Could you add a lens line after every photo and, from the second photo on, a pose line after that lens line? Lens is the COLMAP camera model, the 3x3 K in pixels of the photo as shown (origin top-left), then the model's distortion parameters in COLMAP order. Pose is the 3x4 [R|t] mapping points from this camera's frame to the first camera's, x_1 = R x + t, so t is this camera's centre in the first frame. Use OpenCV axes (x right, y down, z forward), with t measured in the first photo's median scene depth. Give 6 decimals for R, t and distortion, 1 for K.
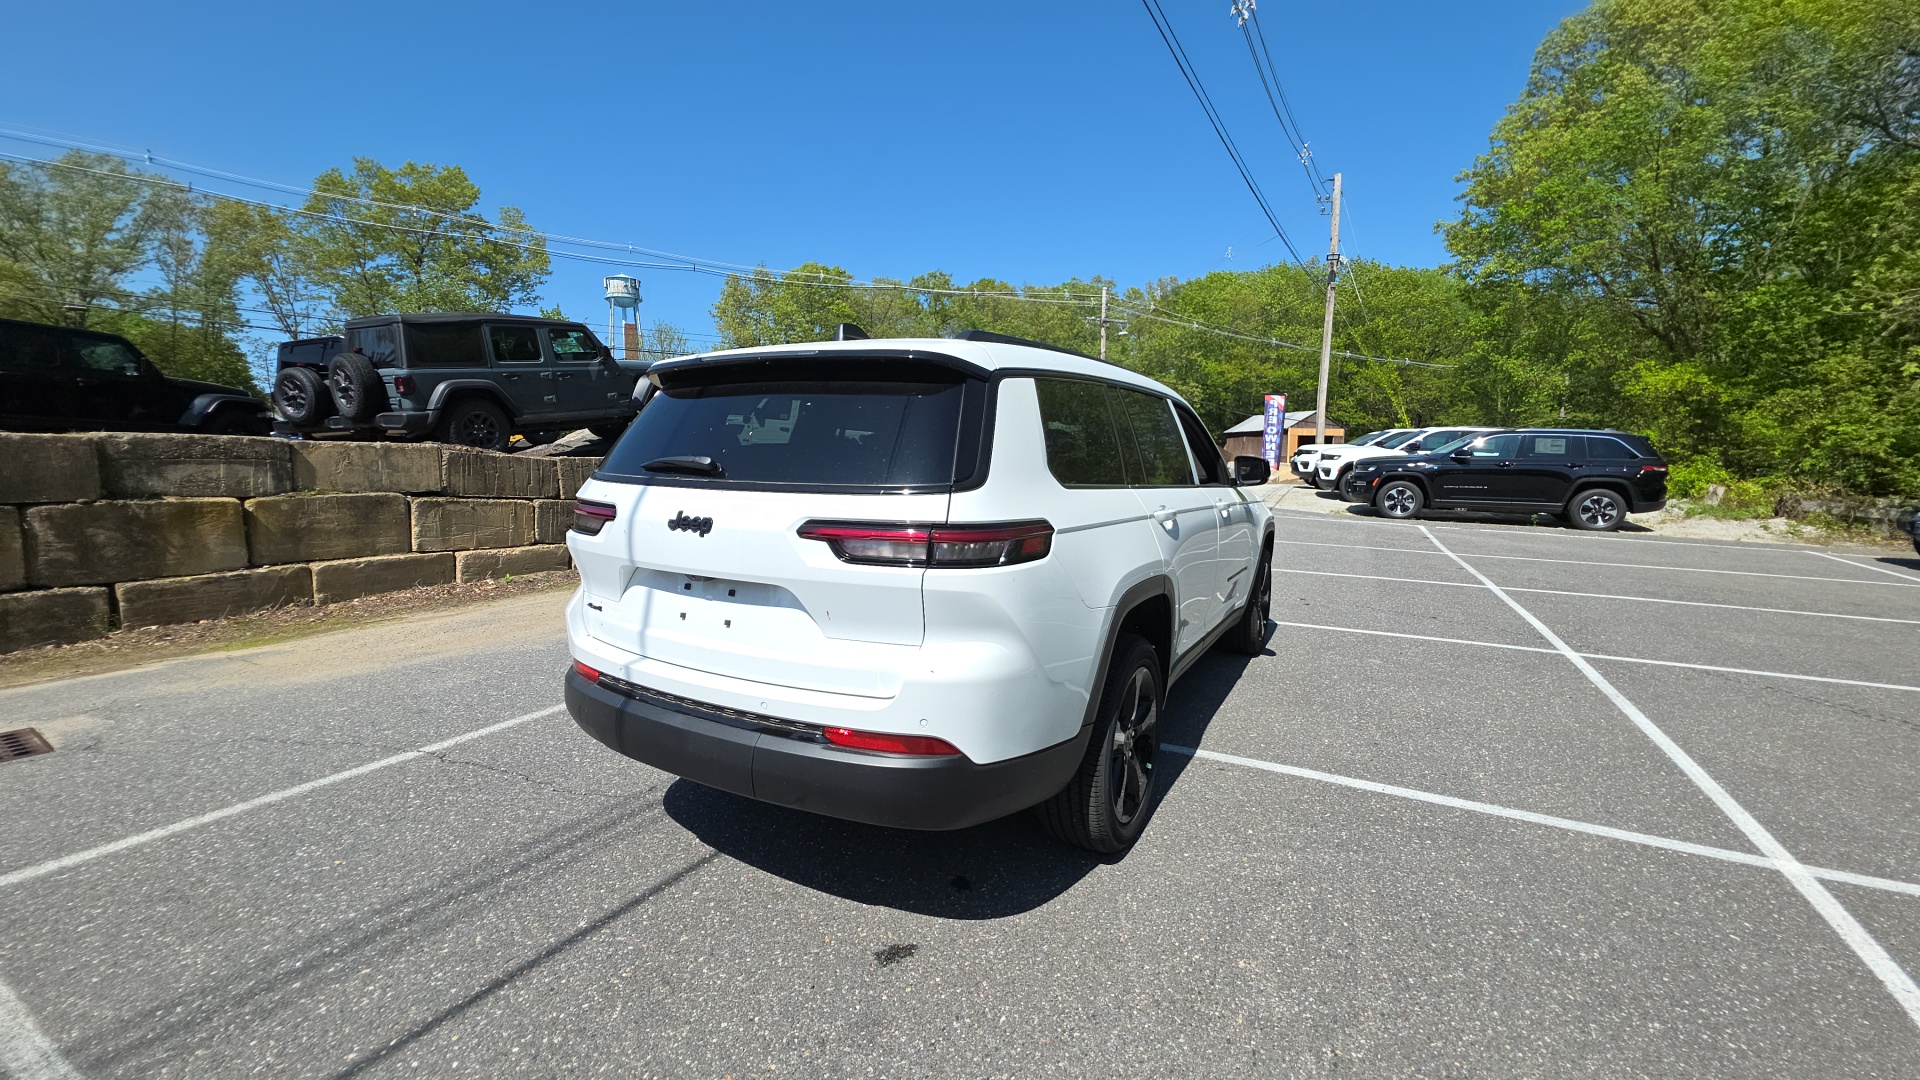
lens RADIAL K [[759.4, 0, 951.5], [0, 759.4, 546.2], [0, 0, 1]] dist [0.012696, -0.007604]
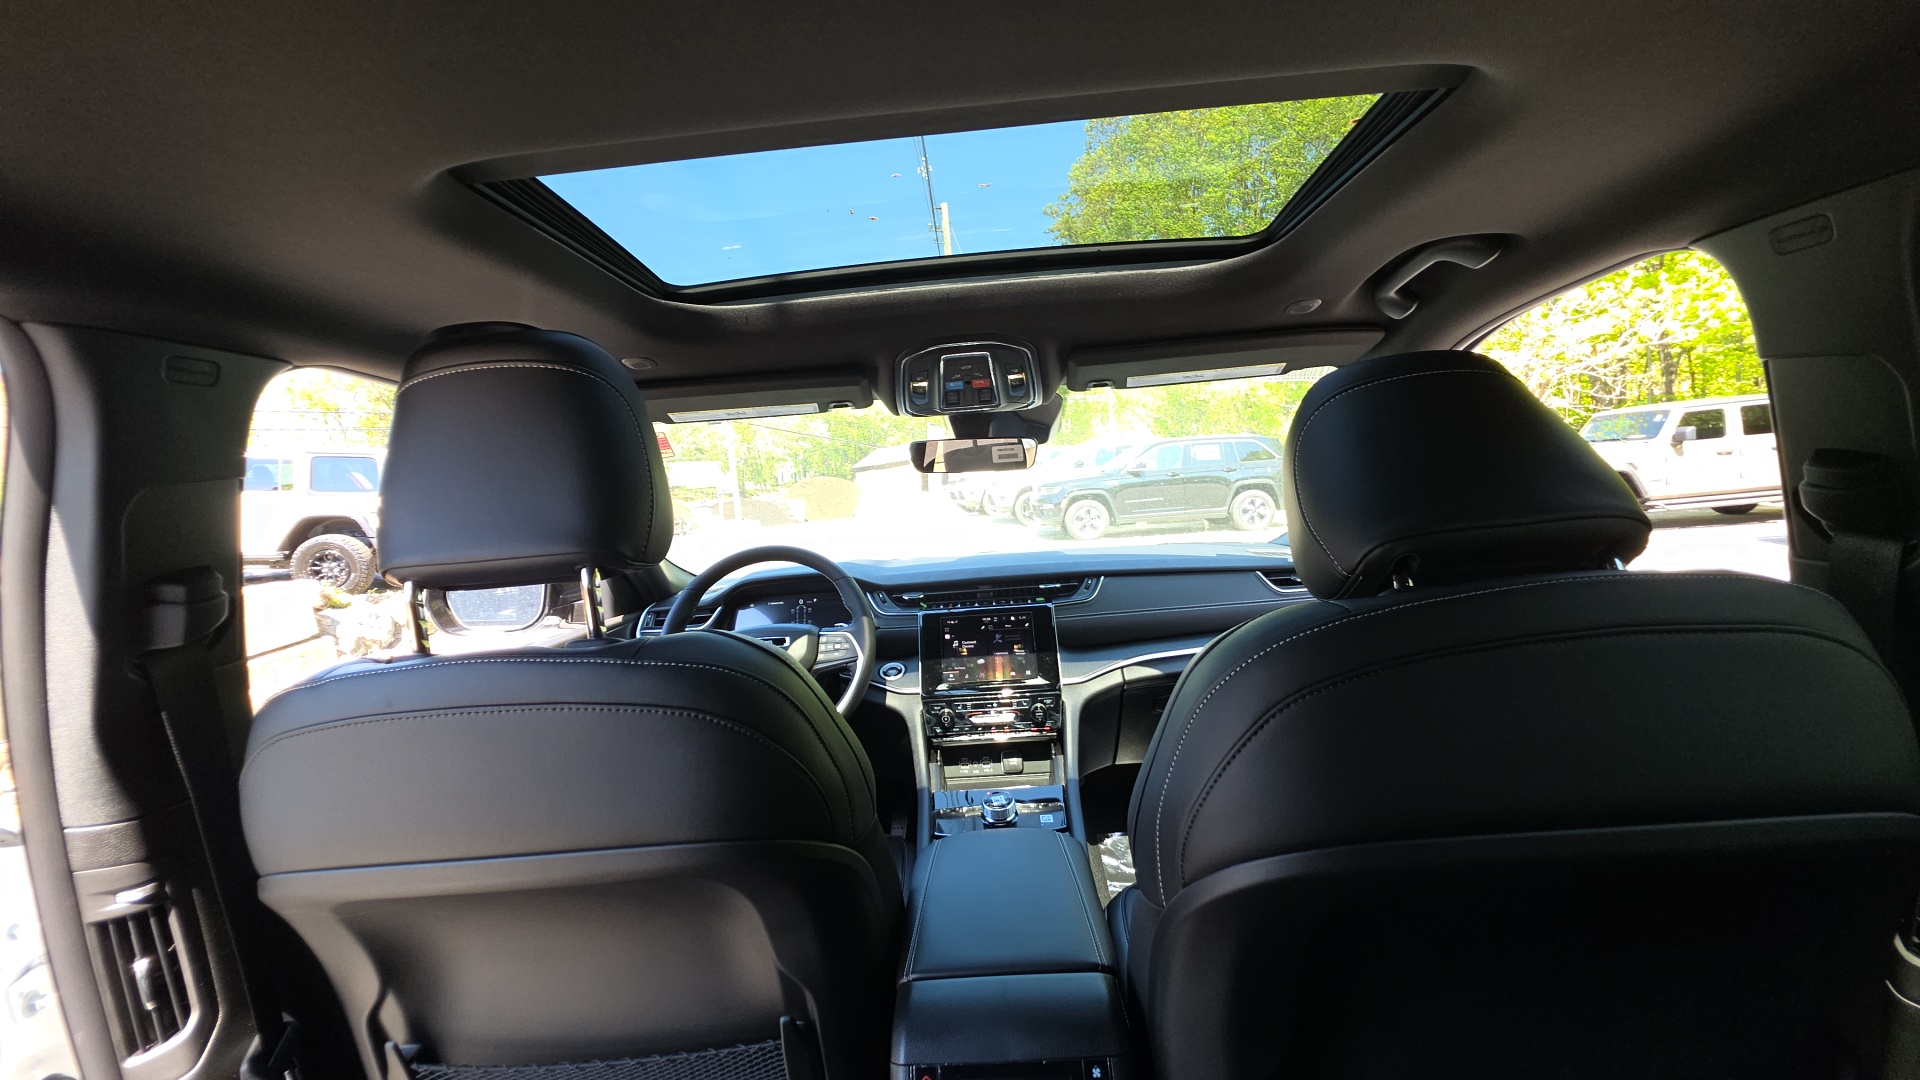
lens RADIAL K [[759.4, 0, 956.4], [0, 759.4, 548.0], [0, 0, 1]] dist [0.012696, -0.007604]
pose [[0.881020, -0.120857, 0.457381, 0.013749], [0.144297, 0.989397, -0.016514, -0.037634], [-0.450535, 0.080548, 0.889118, 0.265338]]
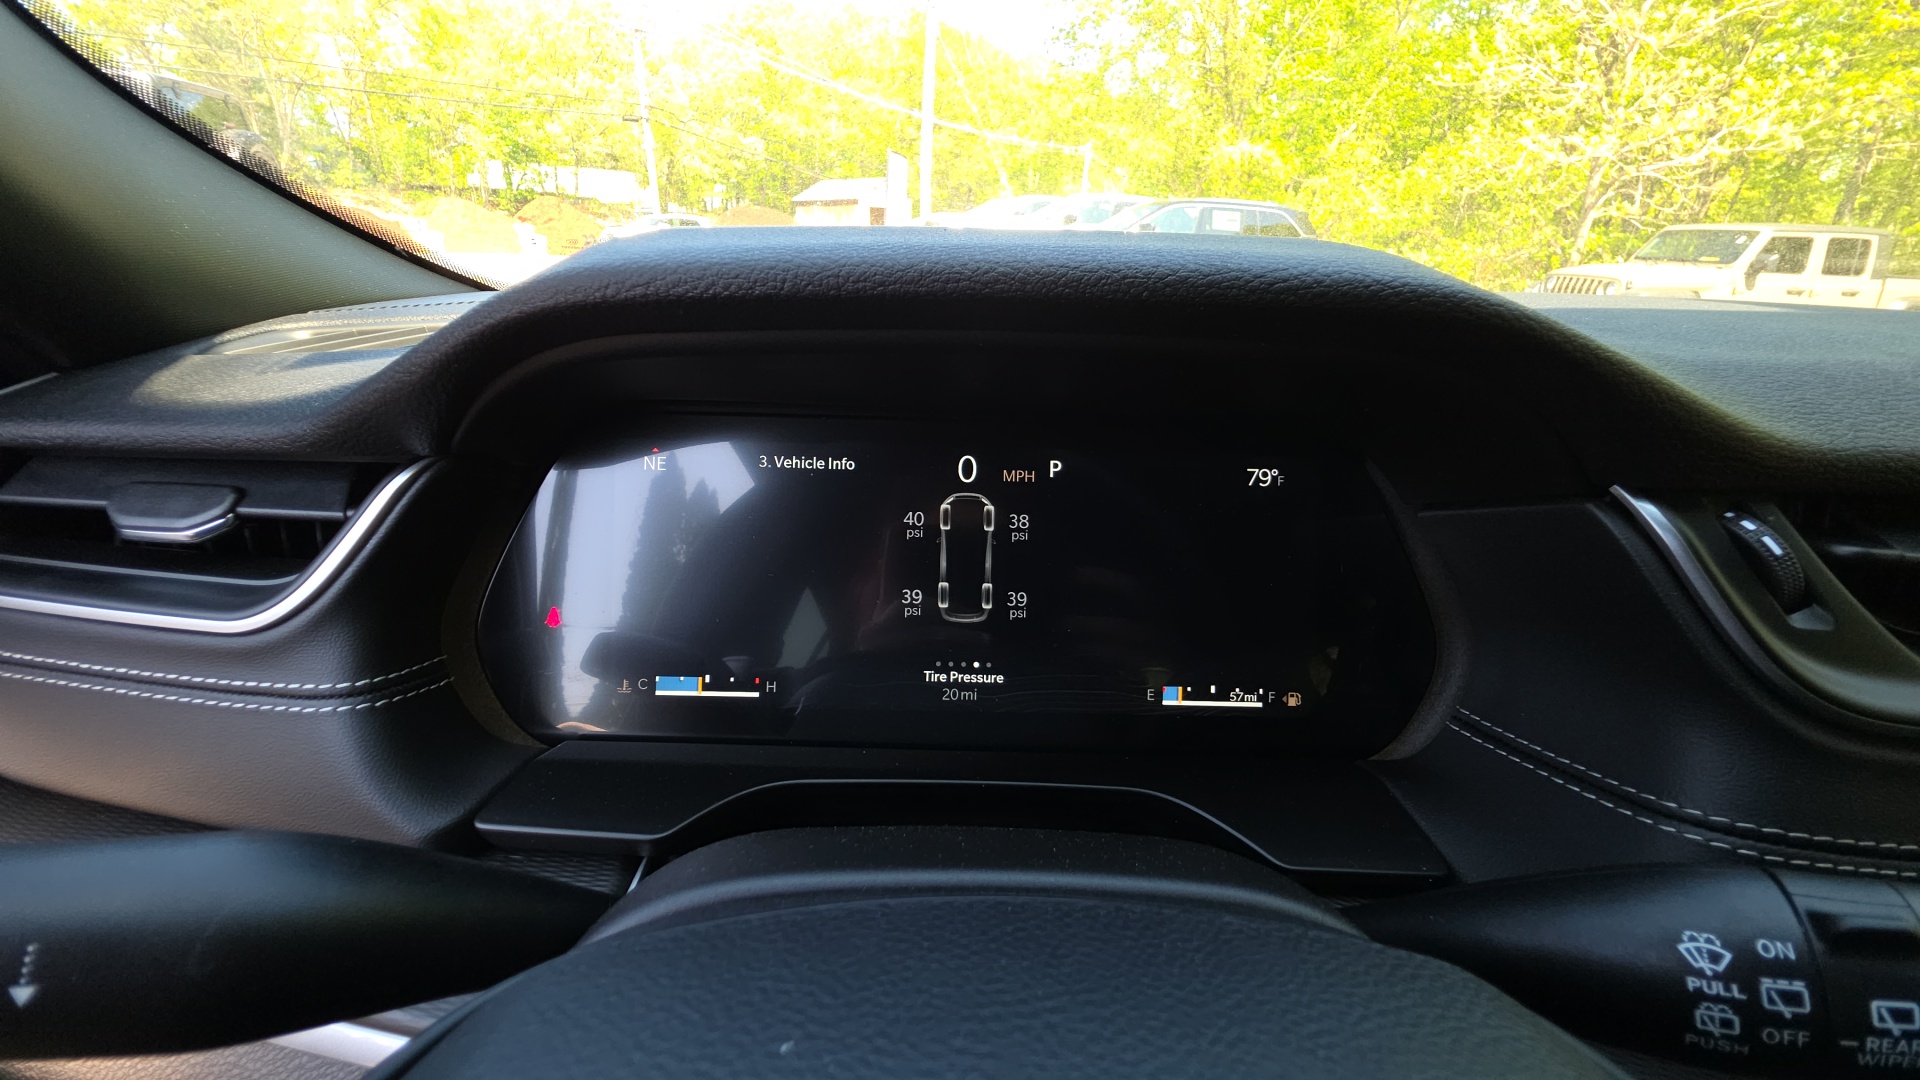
lens RADIAL K [[759.4, 0, 950.7], [0, 759.4, 547.0], [0, 0, 1]] dist [0.012696, -0.007604]
pose [[0.856357, -0.180645, 0.483756, 0.037432], [0.040530, 0.957437, 0.285781, -0.038550], [-0.514791, -0.225124, 0.827230, 0.371888]]
